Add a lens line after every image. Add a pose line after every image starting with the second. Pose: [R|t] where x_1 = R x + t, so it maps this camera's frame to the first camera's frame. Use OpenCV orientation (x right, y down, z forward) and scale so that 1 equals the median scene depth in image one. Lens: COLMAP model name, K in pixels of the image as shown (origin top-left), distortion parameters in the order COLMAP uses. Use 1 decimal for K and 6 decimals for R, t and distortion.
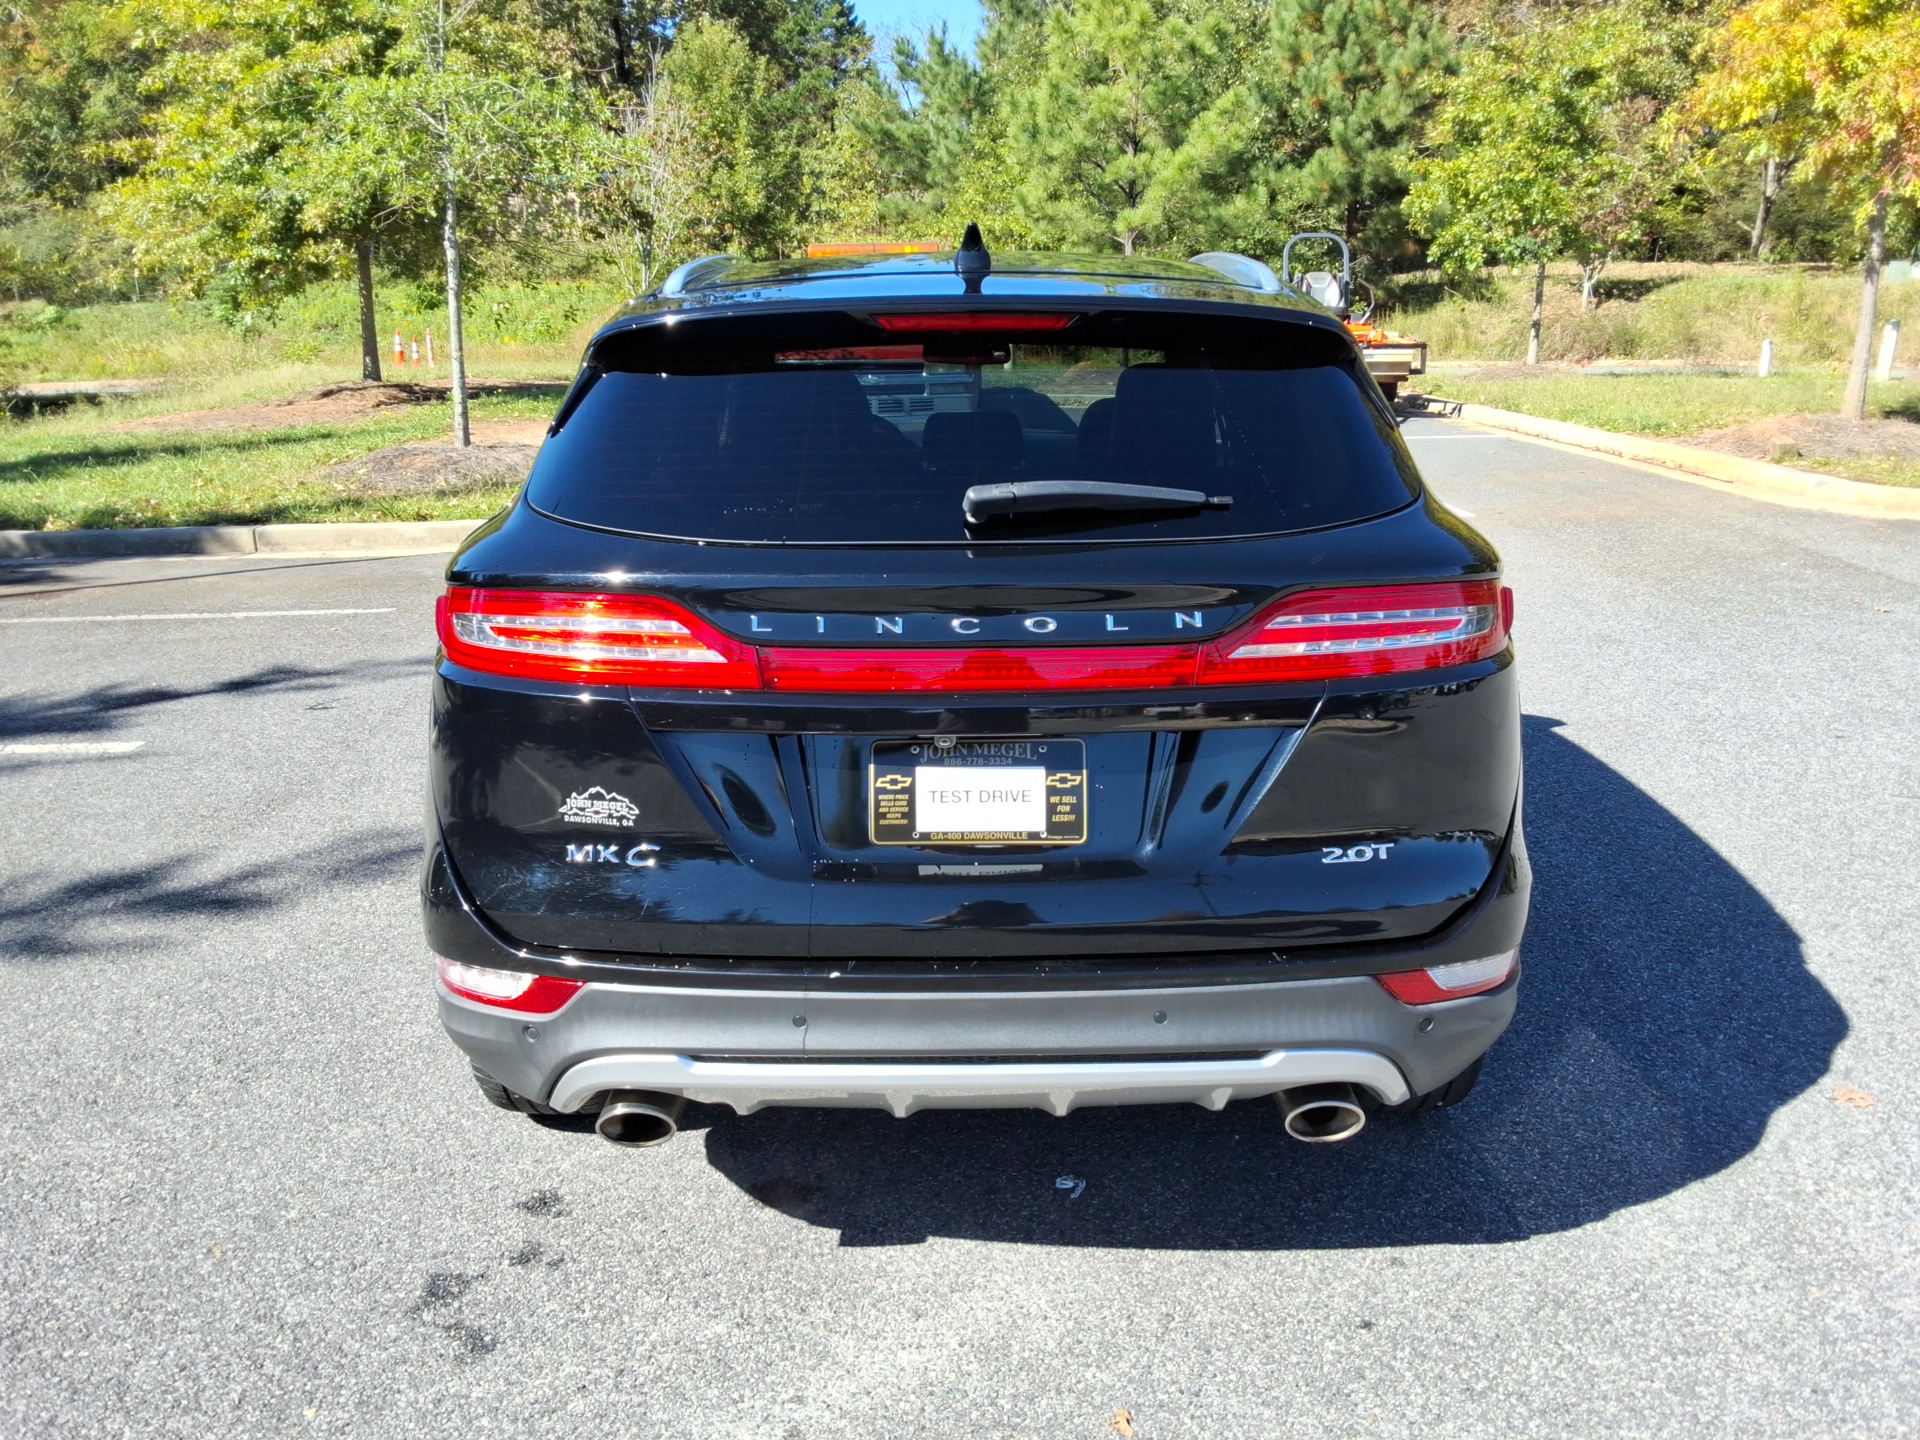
lens RADIAL K [[1544.8, 0, 976.1], [0, 1544.8, 694.5], [0, 0, 1]] dist [0.104985, -0.159313]
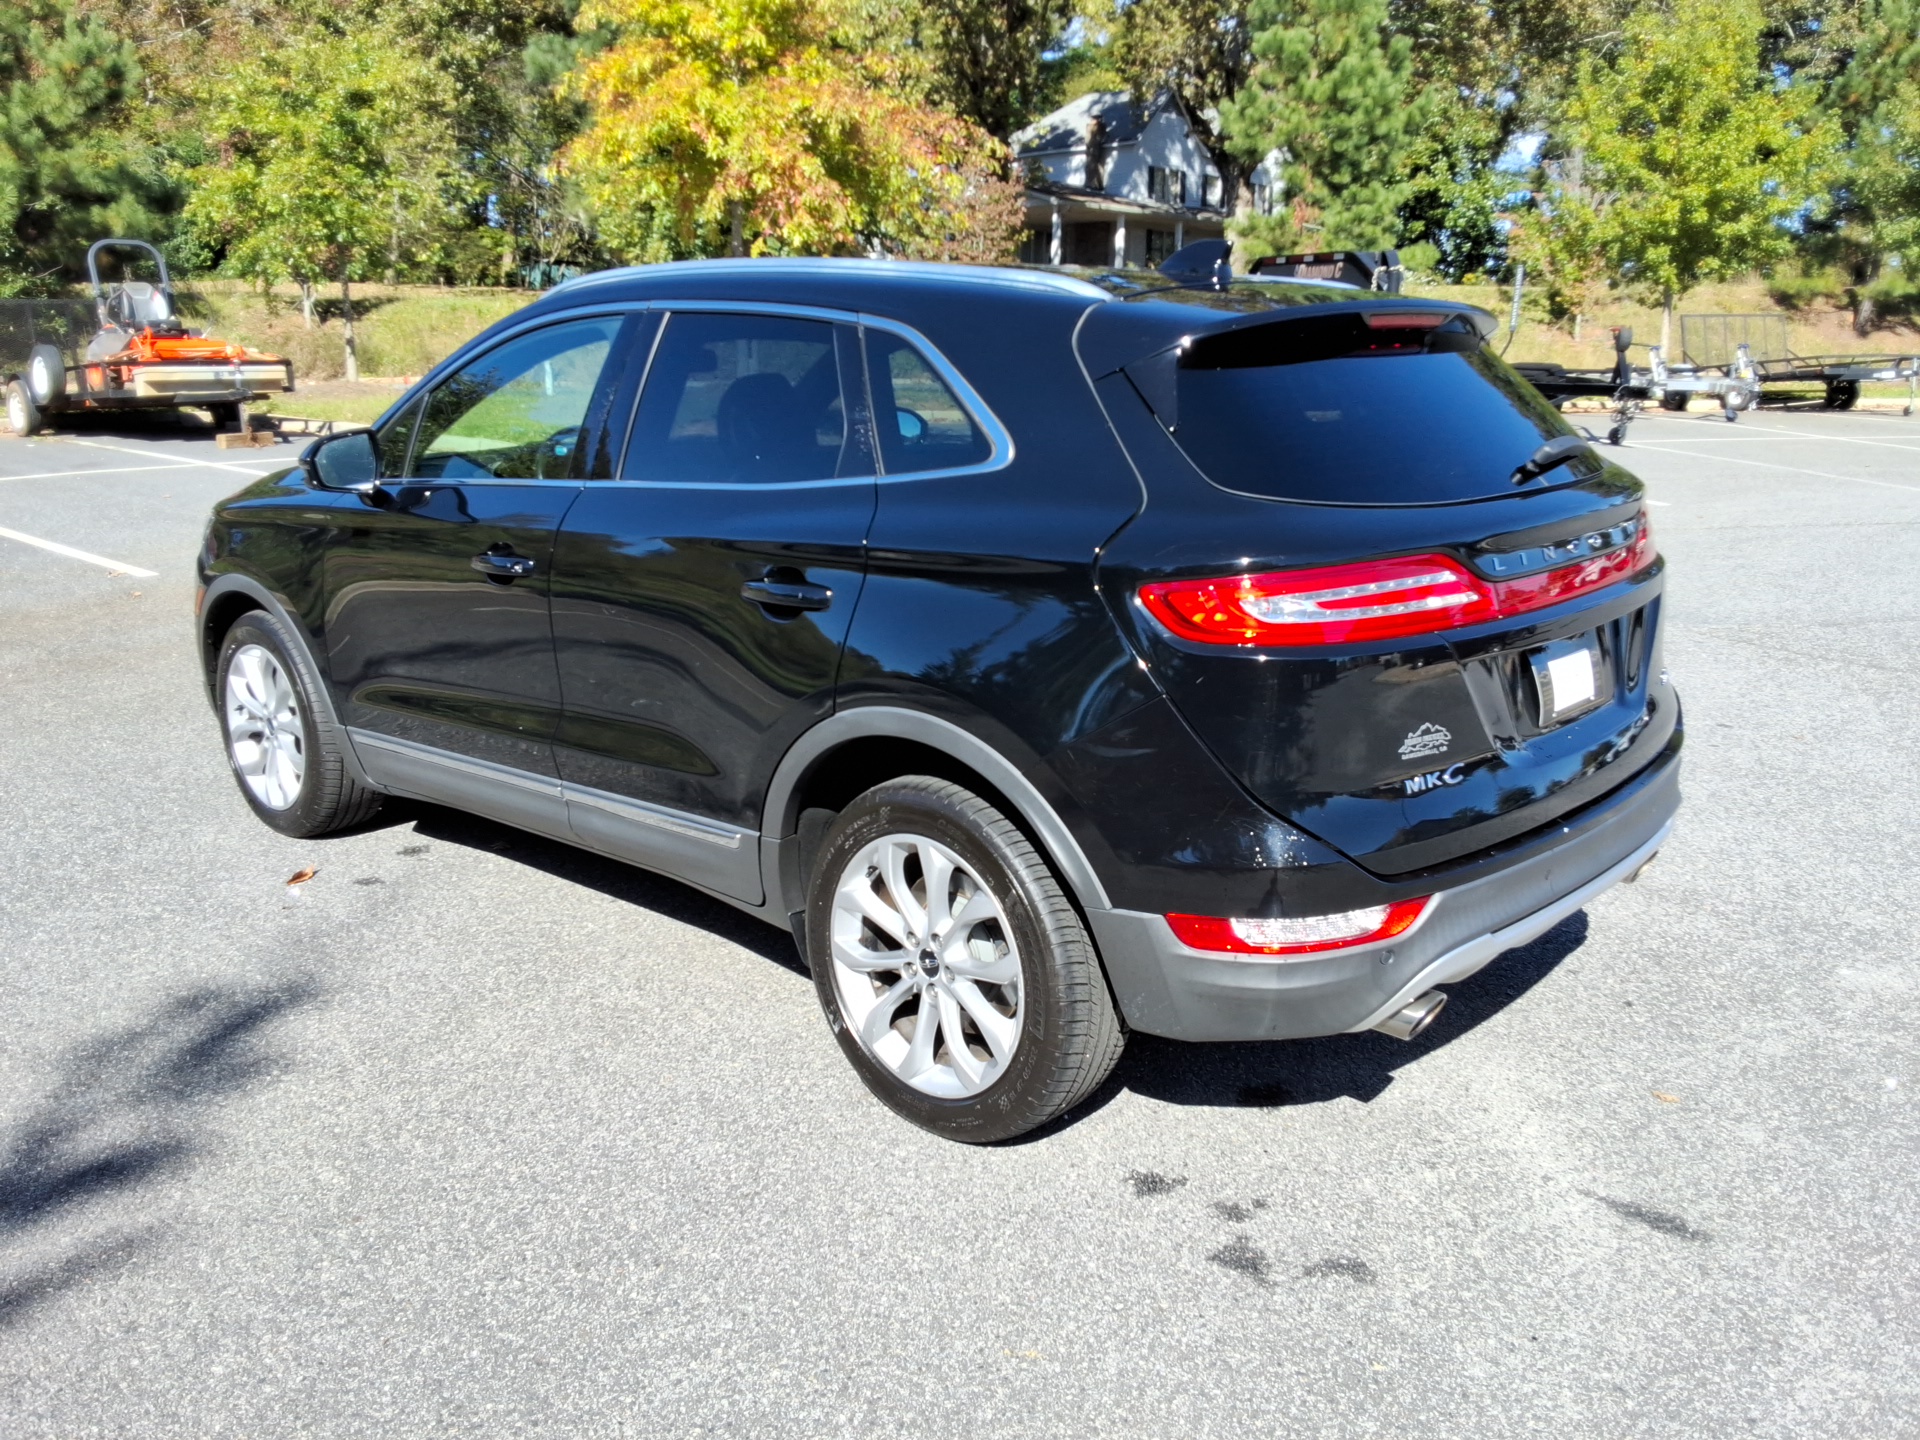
lens RADIAL K [[1544.8, 0, 962.2], [0, 1544.8, 700.2], [0, 0, 1]] dist [0.104985, -0.159313]
pose [[0.676769, -0.169023, 0.716530, -0.141015], [0.175177, 0.982305, 0.066261, -0.010150], [-0.715050, 0.080676, 0.694402, 0.047946]]
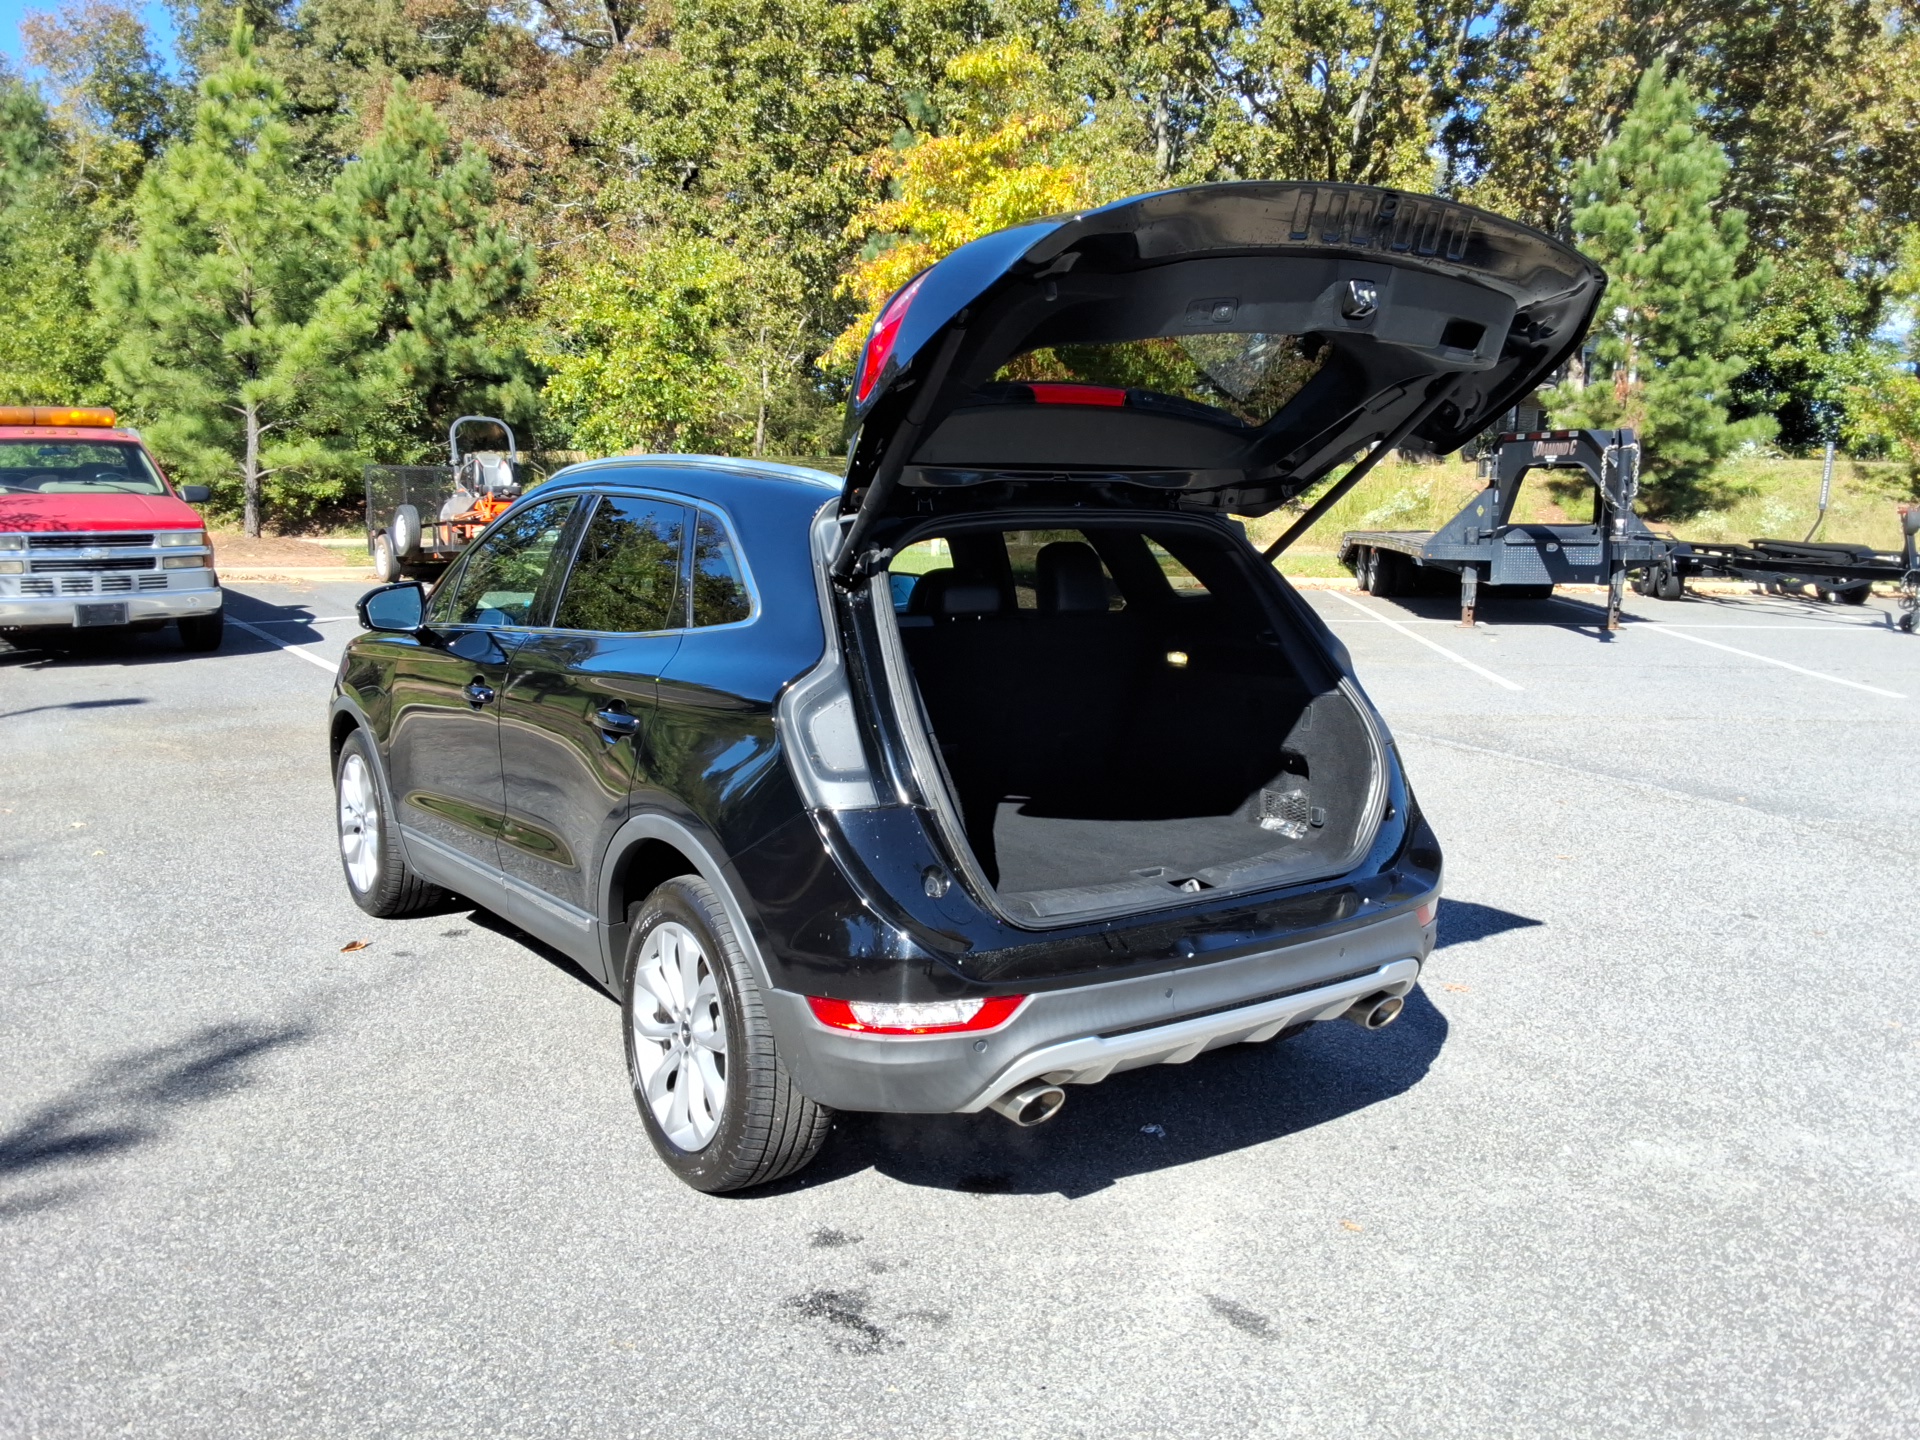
lens RADIAL K [[1544.8, 0, 966.3], [0, 1544.8, 708.8], [0, 0, 1]] dist [0.104985, -0.159313]
pose [[0.821364, -0.066721, 0.566489, -0.113704], [0.123346, 0.990413, -0.062191, 0.001702], [-0.556909, 0.120956, 0.821719, -0.011028]]
